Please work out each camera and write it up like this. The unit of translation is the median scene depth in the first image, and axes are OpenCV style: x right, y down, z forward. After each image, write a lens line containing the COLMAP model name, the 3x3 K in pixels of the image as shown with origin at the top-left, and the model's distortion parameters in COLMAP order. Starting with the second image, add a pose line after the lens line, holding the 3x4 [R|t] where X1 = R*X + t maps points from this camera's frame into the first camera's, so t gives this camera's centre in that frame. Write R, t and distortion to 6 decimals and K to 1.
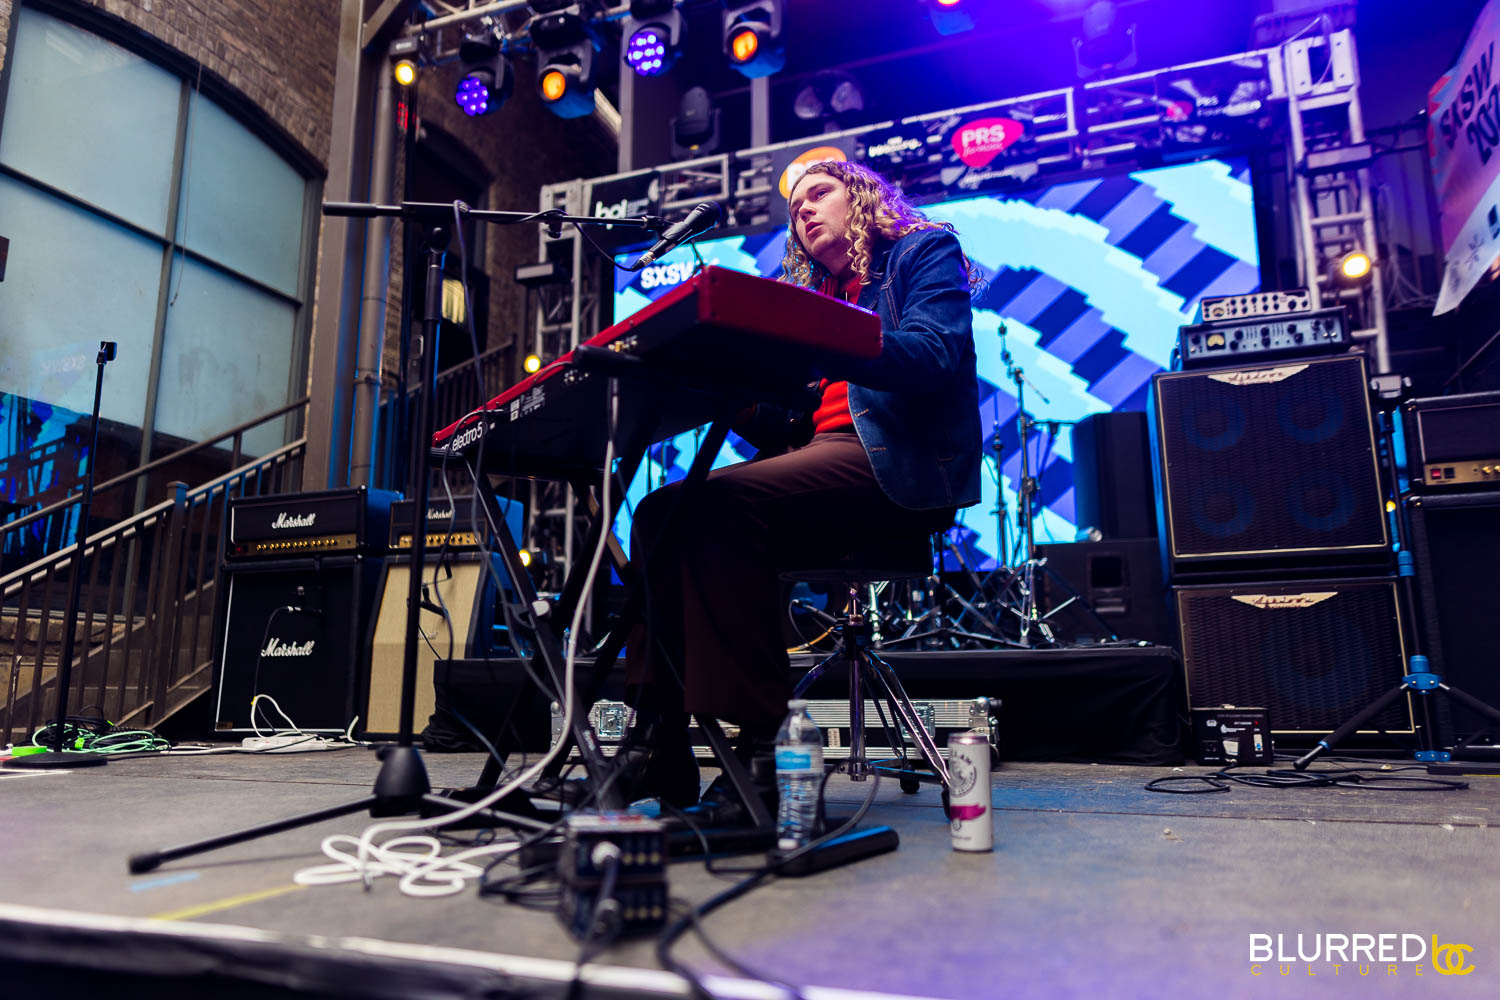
lens RADIAL K [[1046.1, 0, 751.2], [0, 1046.1, 501.0], [0, 0, 1]] dist [0.001460, 0.000054]
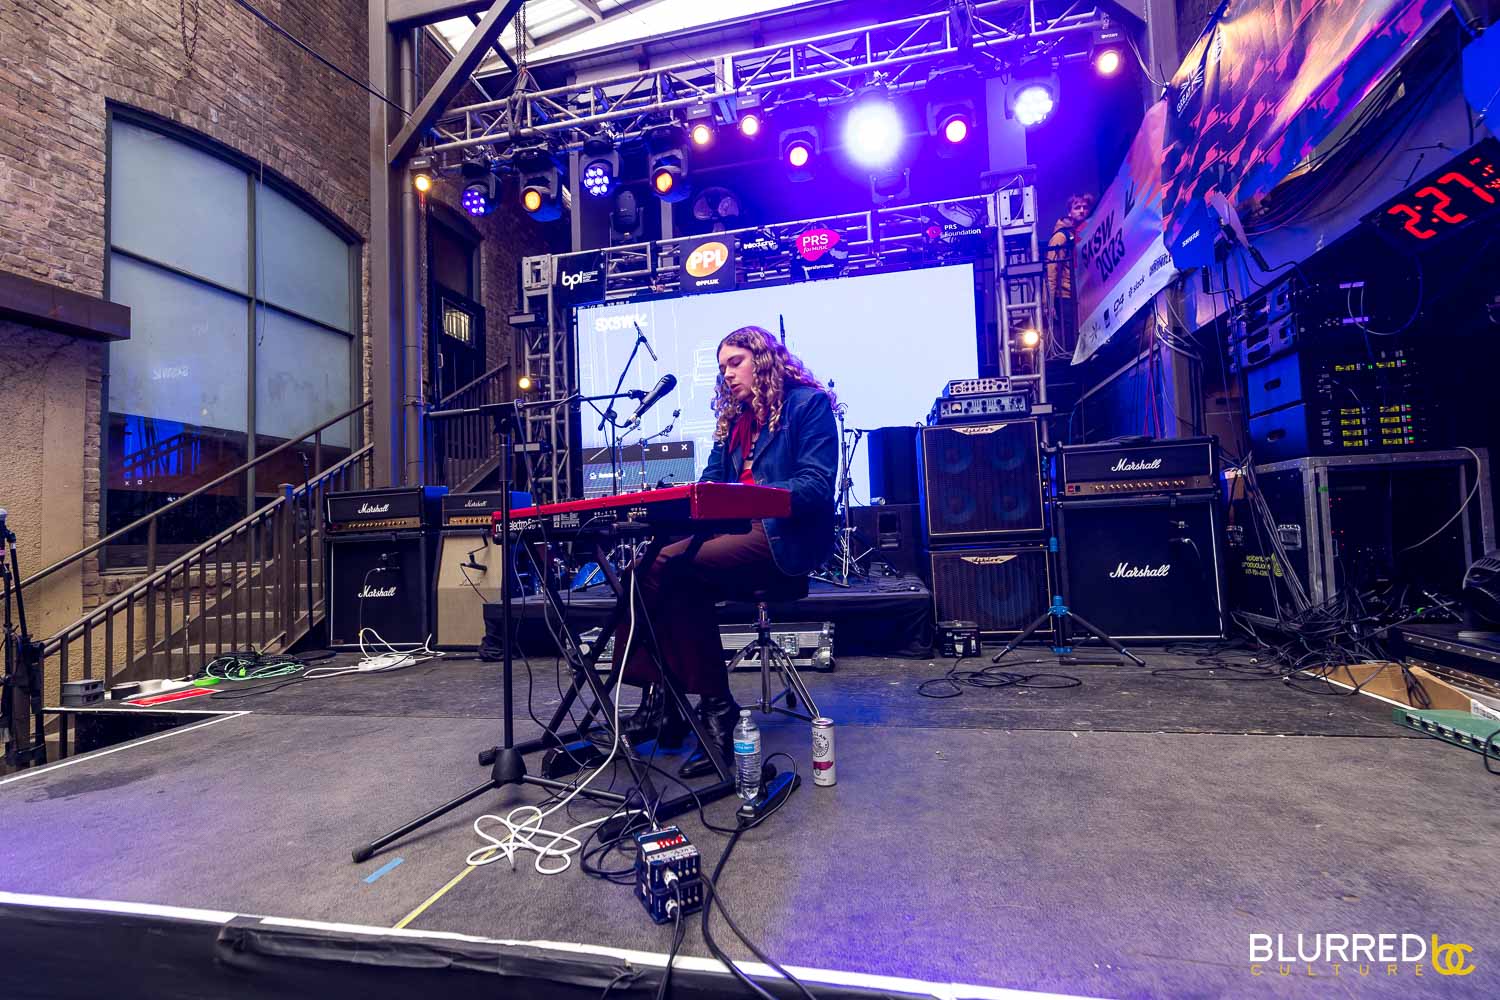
lens RADIAL K [[656.7, 0, 759.4], [0, 656.7, 510.9], [0, 0, 1]] dist [0.001464, 0.001075]
pose [[0.987837, -0.029932, 0.152585, -0.027025], [0.008526, 0.990248, 0.139056, -0.089537], [-0.155259, -0.136064, 0.978459, -0.013336]]
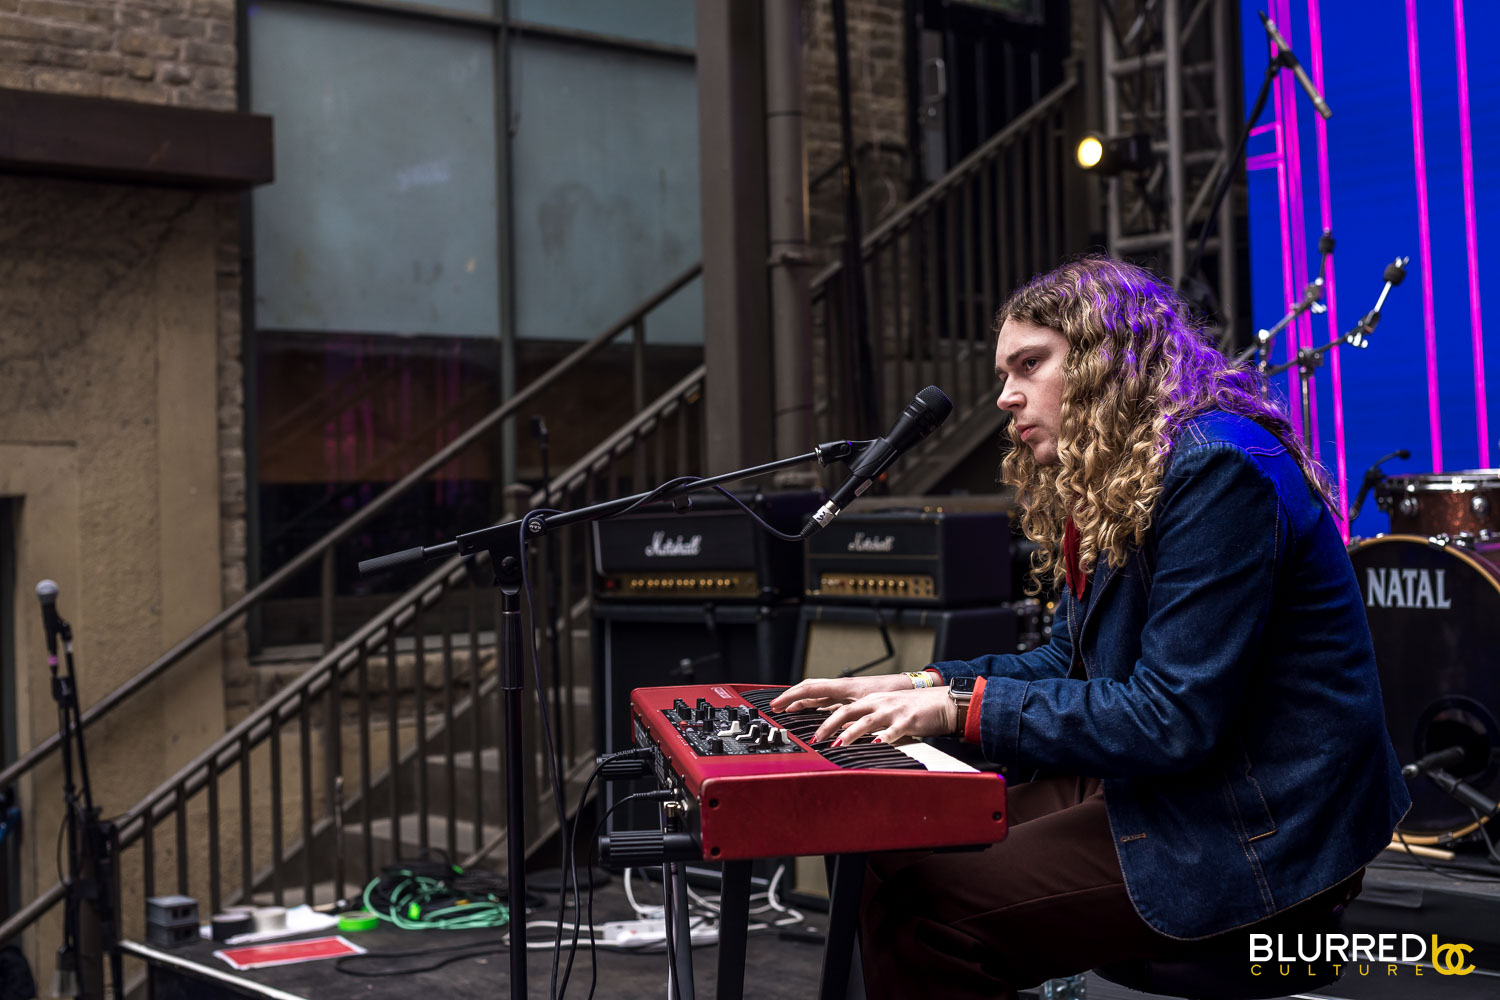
lens RADIAL K [[2130.8, 0, 756.3], [0, 2130.8, 491.6], [0, 0, 1]] dist [-0.005798, 0.000000]
pose [[0.873546, -0.025308, -0.486084, 0.193803], [0.116073, 0.980668, 0.157536, -0.176623], [0.472700, -0.194036, 0.859596, -0.058733]]
